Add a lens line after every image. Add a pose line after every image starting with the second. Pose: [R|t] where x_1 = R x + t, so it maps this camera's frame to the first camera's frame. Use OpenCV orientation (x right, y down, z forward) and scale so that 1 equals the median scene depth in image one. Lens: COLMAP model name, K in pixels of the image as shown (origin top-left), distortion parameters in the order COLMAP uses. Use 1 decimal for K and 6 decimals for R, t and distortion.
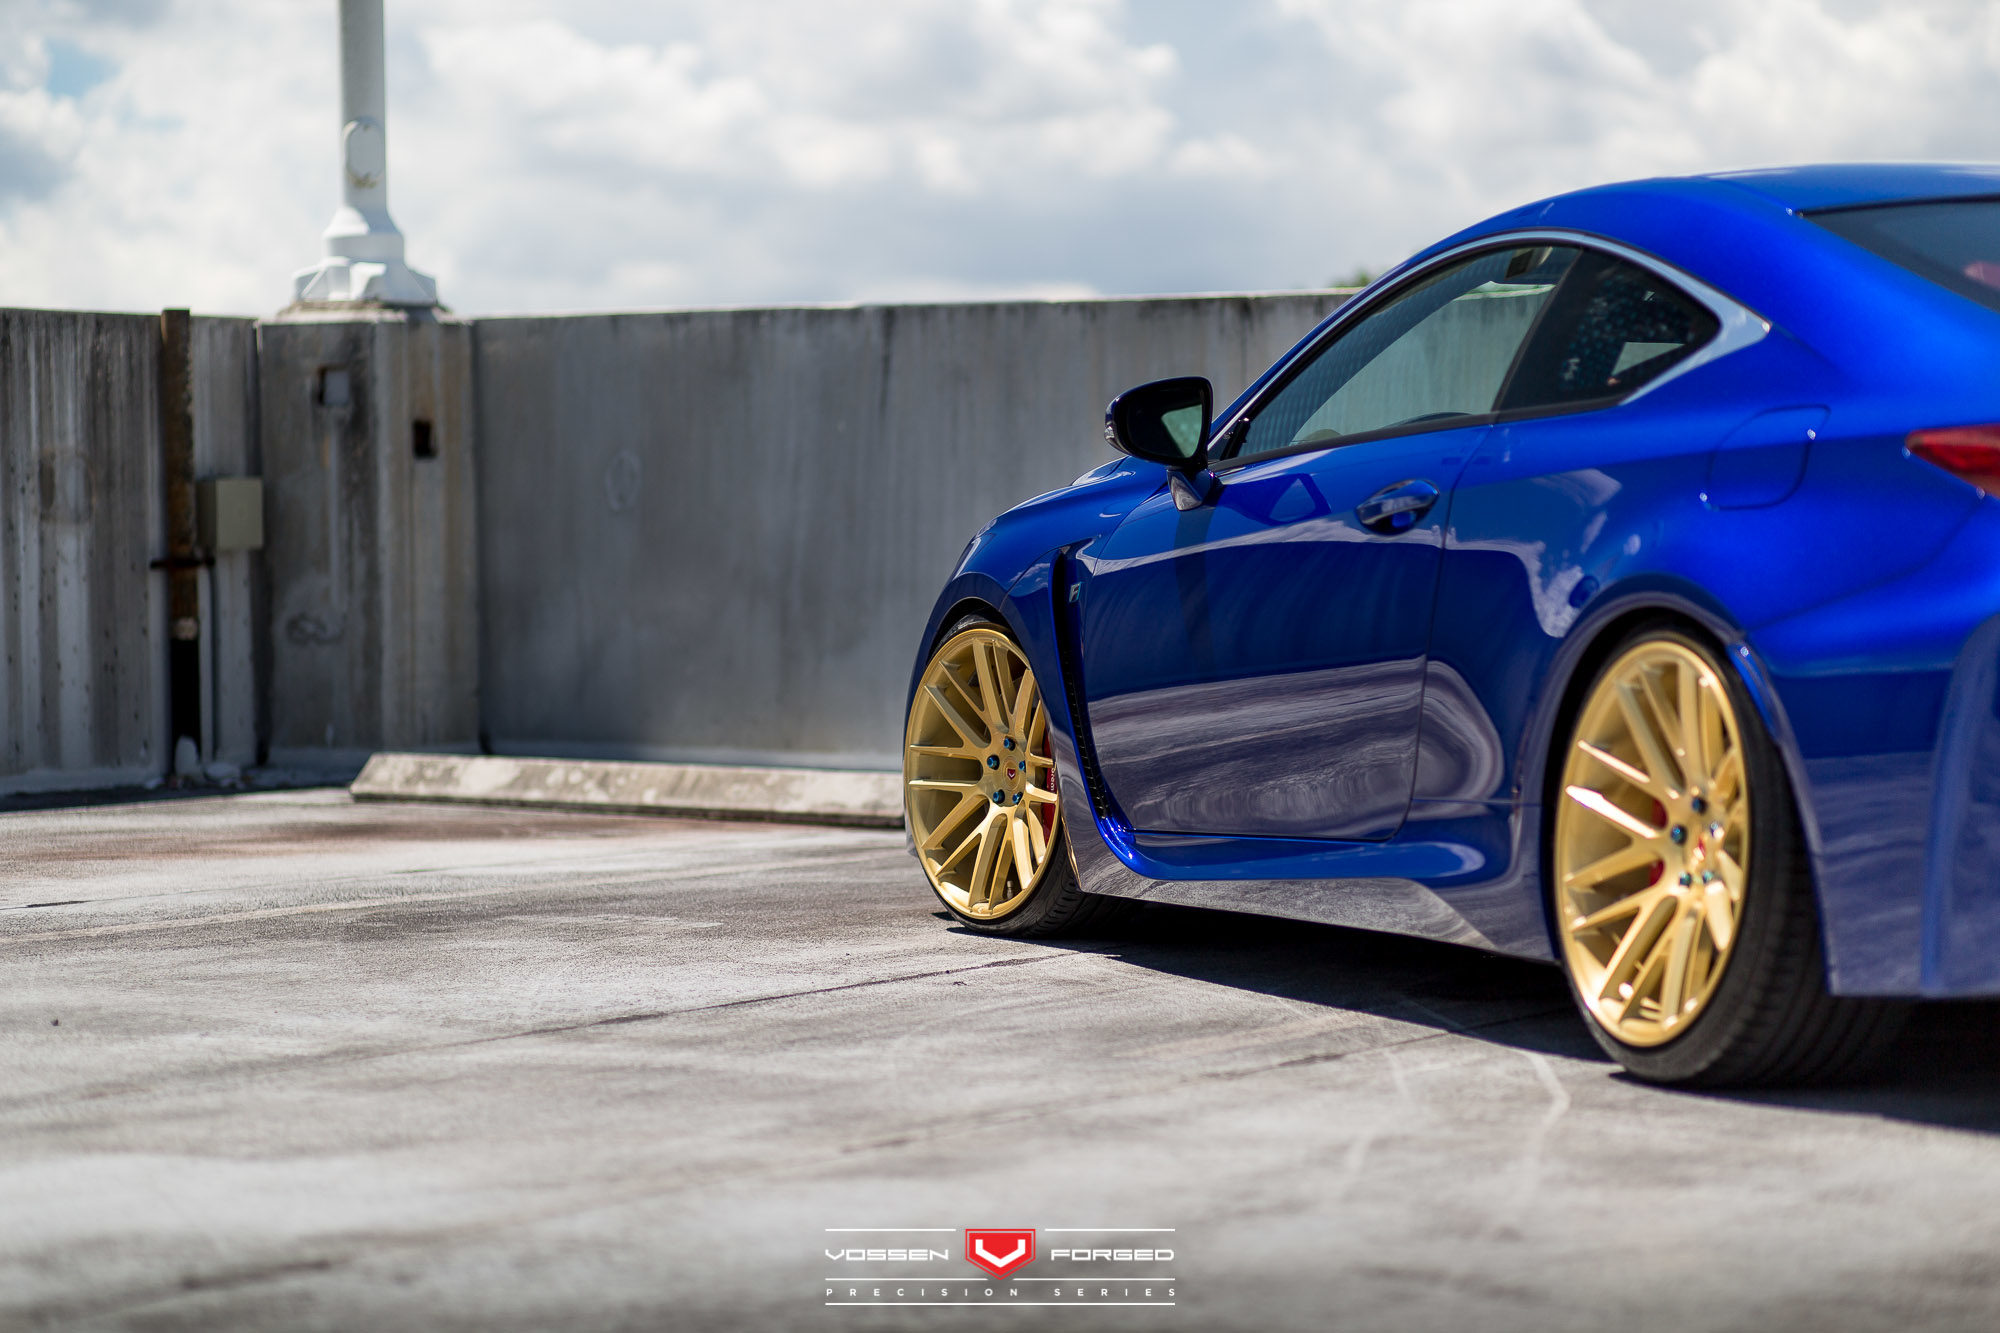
lens RADIAL K [[4815.7, 0, 1000.0], [0, 4815.7, 666.5], [0, 0, 1]] dist [0.048709, -0.064369]
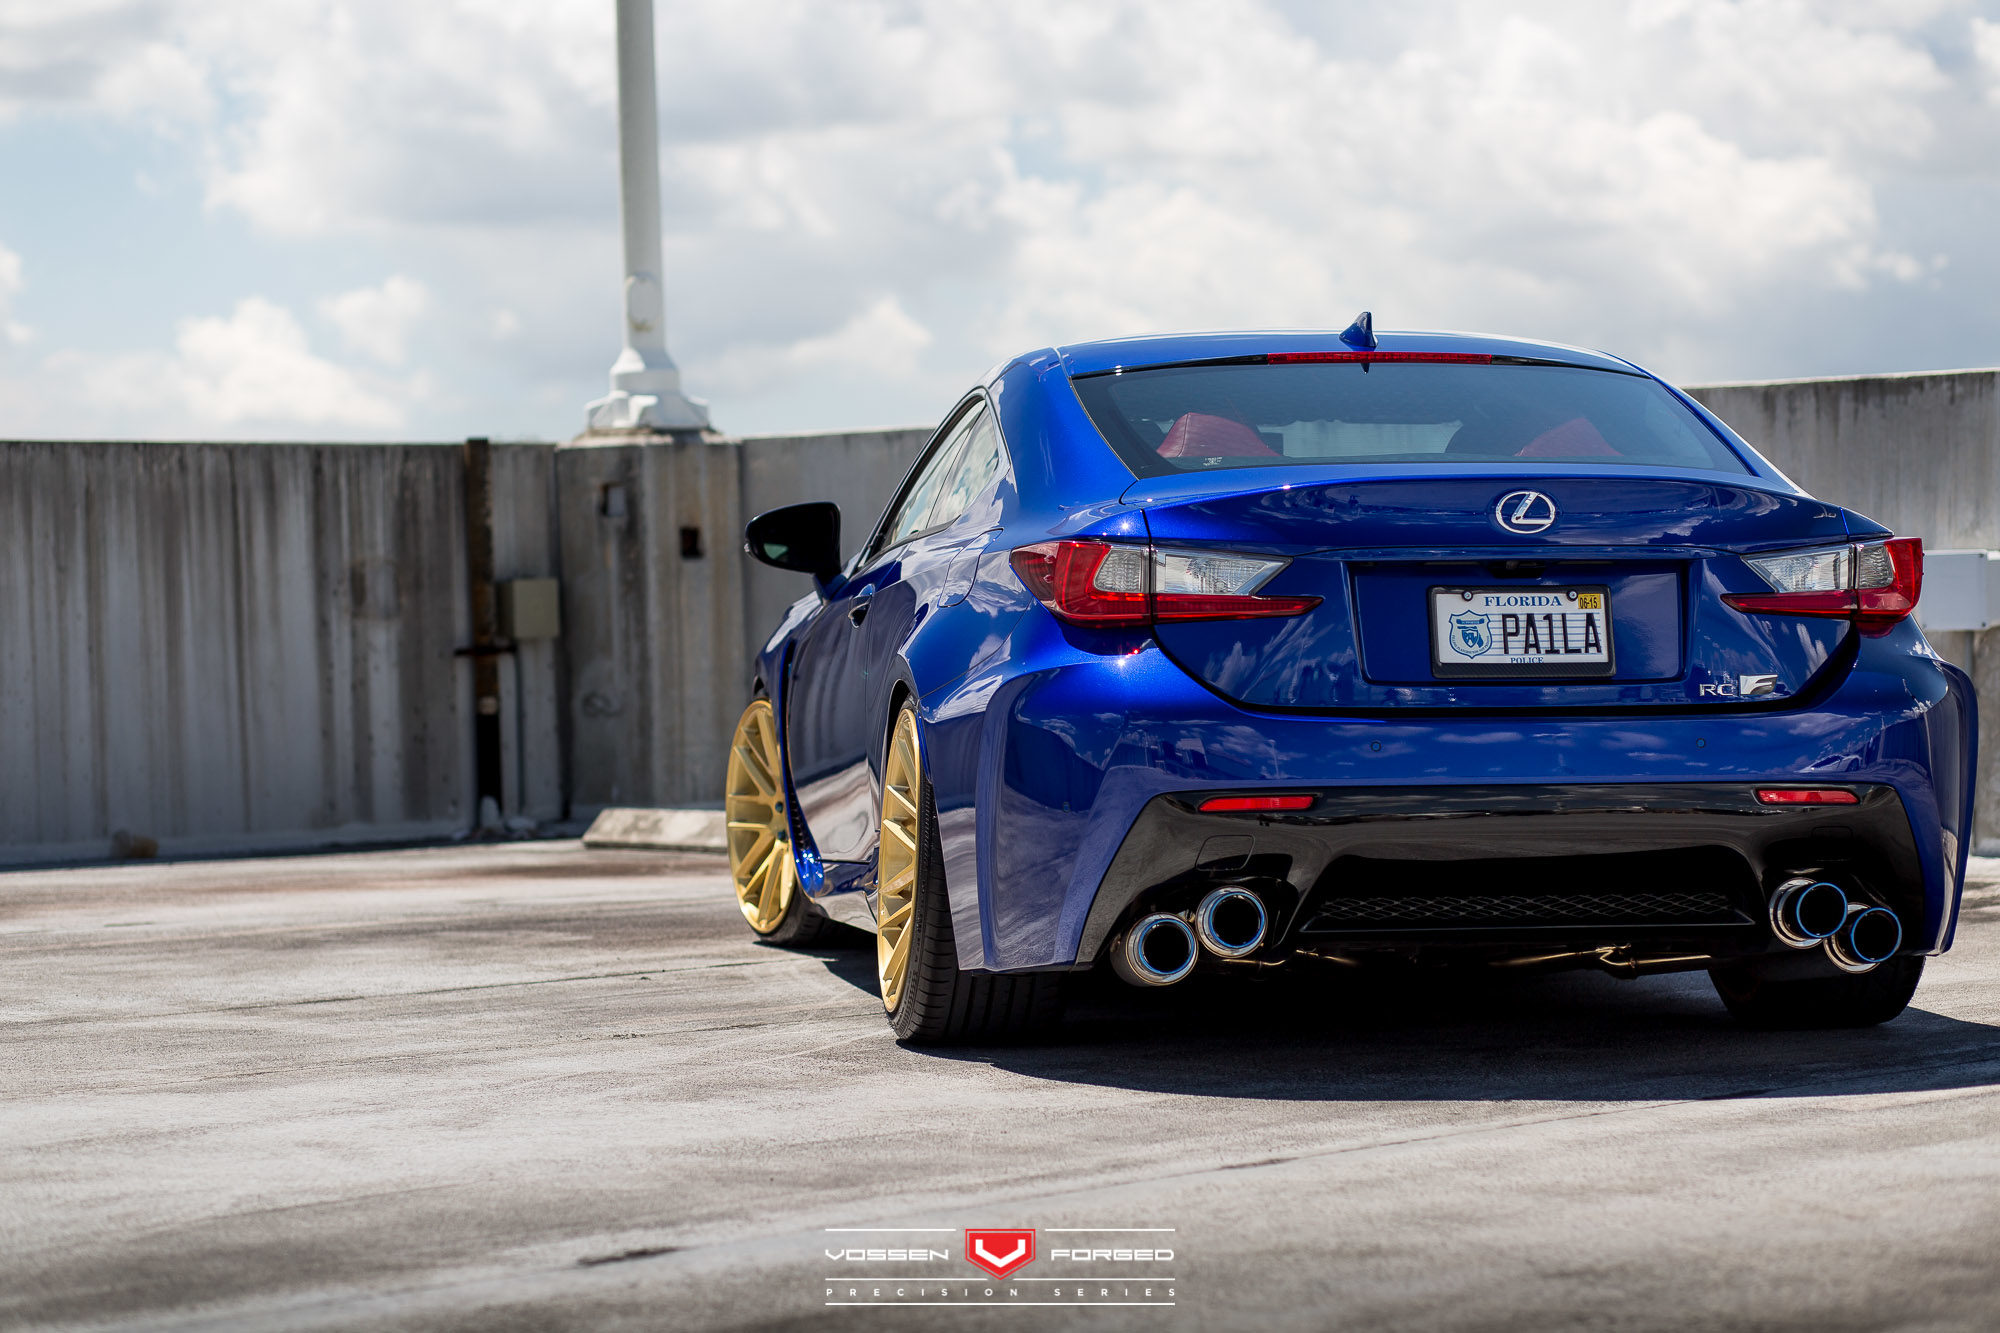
lens RADIAL K [[4733.7, 0, 1080.2], [0, 4733.7, 667.5], [0, 0, 1]] dist [0.047509, 0.736466]
pose [[0.981234, -0.013881, -0.192321, 0.206487], [0.011285, 0.999830, -0.014586, 0.001530], [0.192491, 0.012142, 0.981224, -0.127010]]
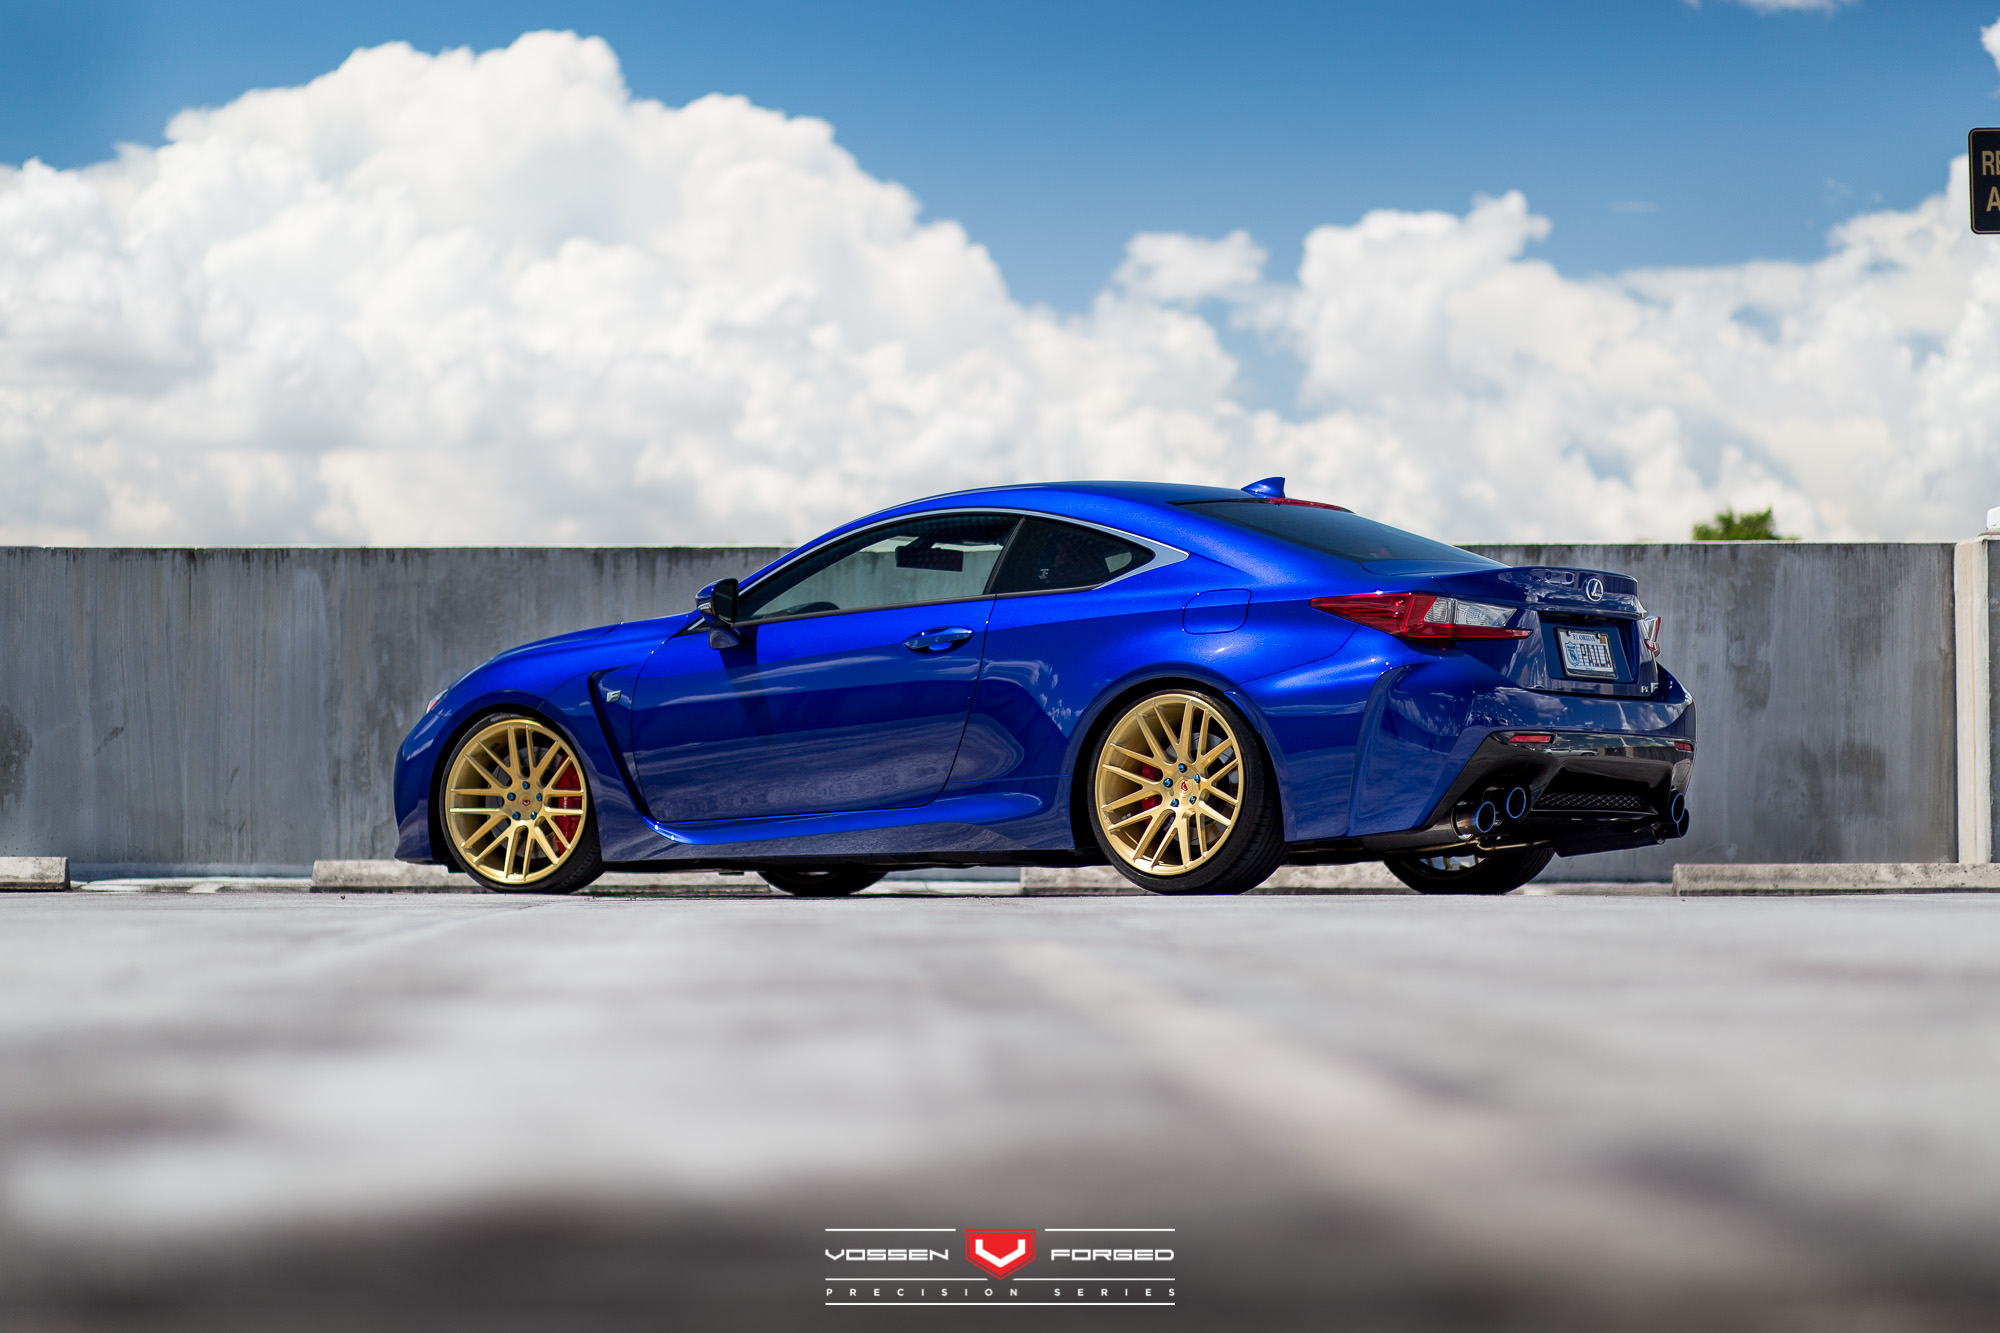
lens RADIAL K [[4815.7, 0, 1000.0], [0, 4815.7, 666.5], [0, 0, 1]] dist [0.048709, -0.064369]
pose [[0.840033, 0.019034, 0.542201, -0.536356], [0.017263, 0.997941, -0.061777, 0.055927], [-0.542260, 0.061255, 0.837975, -0.385925]]
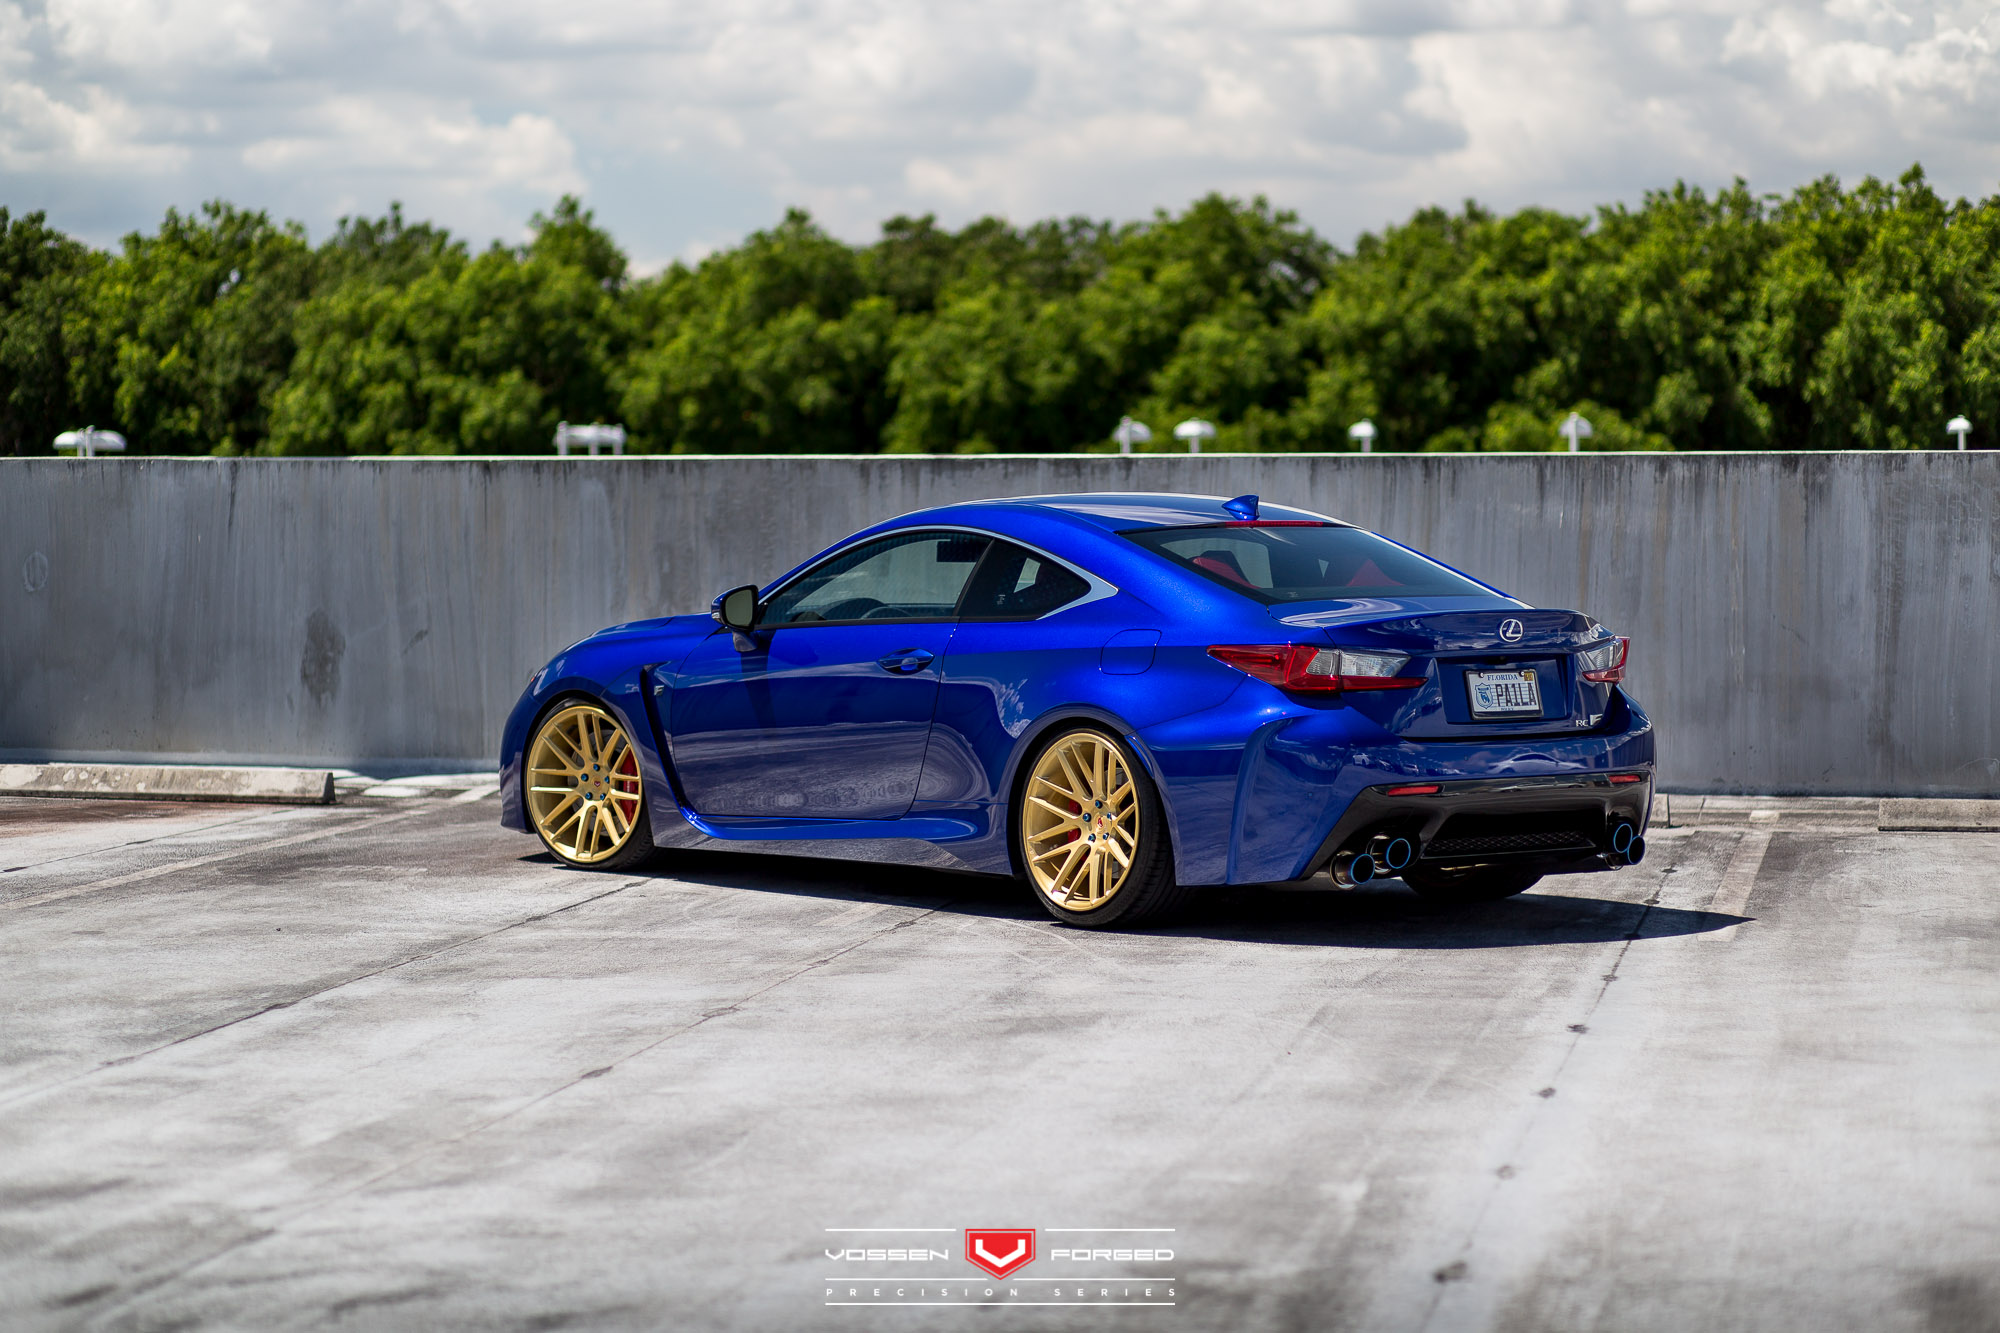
lens RADIAL K [[4815.7, 0, 1000.0], [0, 4815.7, 666.5], [0, 0, 1]] dist [0.048709, -0.064369]
pose [[0.941336, -0.018614, 0.336957, -0.314791], [0.011494, 0.999667, 0.023114, -0.042367], [-0.337275, -0.017885, 0.941236, -0.530843]]
